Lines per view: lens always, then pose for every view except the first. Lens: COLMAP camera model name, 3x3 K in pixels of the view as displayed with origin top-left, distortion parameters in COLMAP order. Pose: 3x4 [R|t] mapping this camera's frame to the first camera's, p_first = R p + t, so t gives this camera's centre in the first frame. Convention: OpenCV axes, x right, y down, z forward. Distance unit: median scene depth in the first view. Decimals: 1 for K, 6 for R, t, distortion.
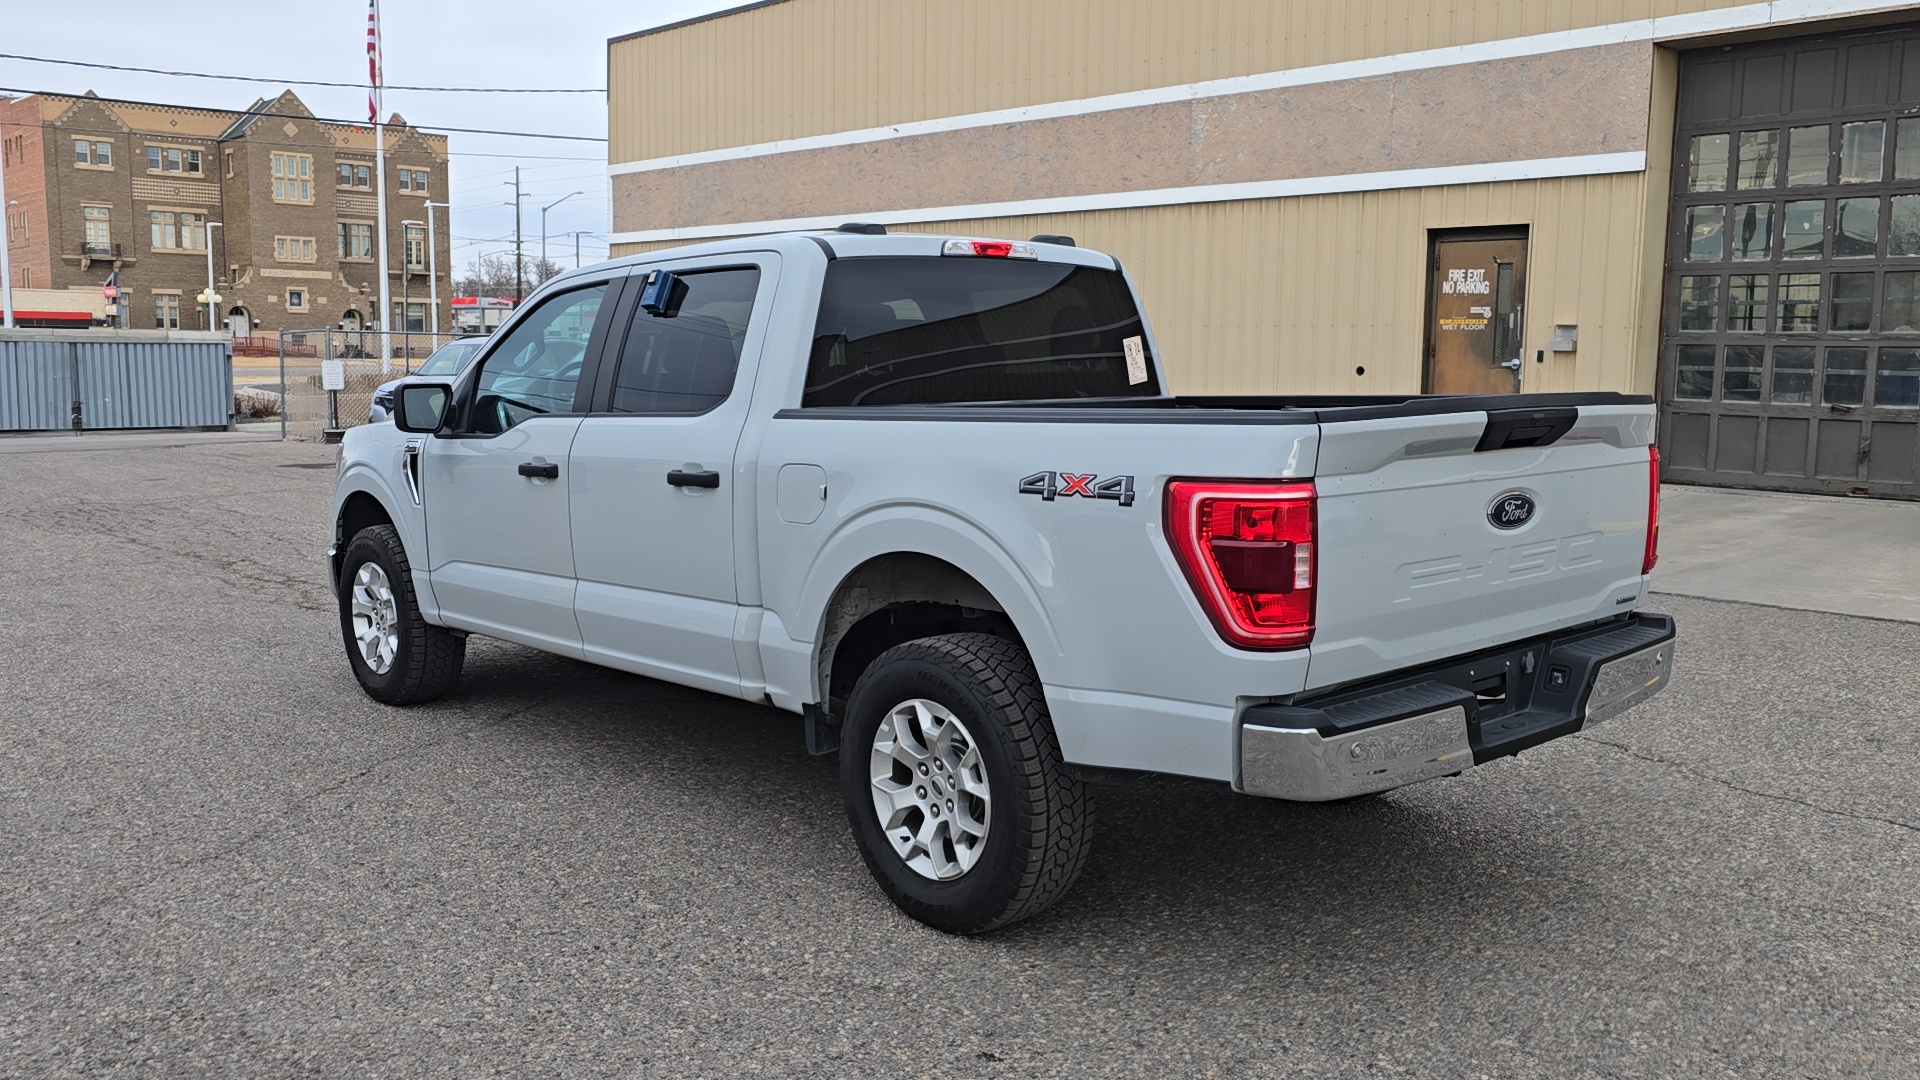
lens RADIAL K [[1586.4, 0, 984.5], [0, 1586.4, 543.0], [0, 0, 1]] dist [-0.002311, 0.014351]
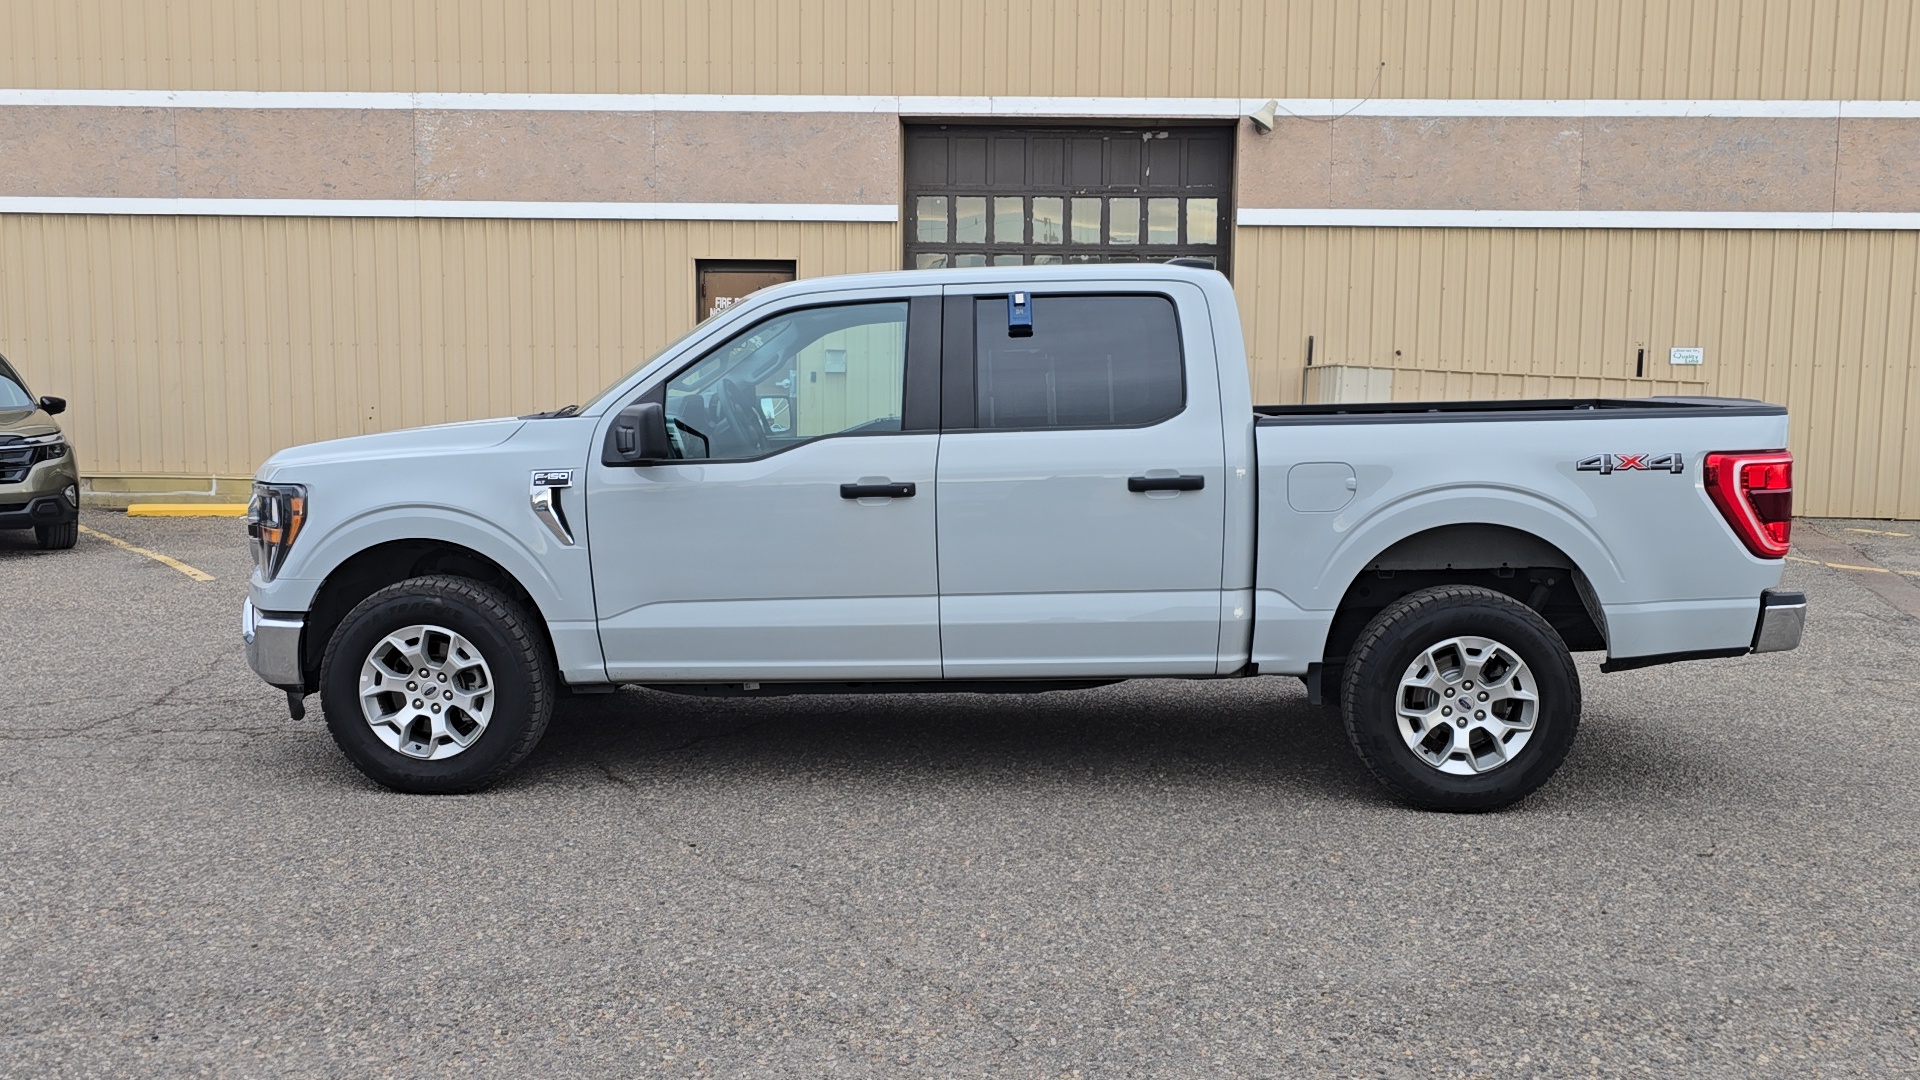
lens RADIAL K [[1586.4, 0, 967.0], [0, 1586.4, 544.8], [0, 0, 1]] dist [-0.002311, 0.014351]
pose [[0.715098, -0.074565, 0.695036, -0.808020], [0.083047, 0.996315, 0.021442, -0.025148], [-0.694073, 0.042387, 0.718656, 0.227529]]
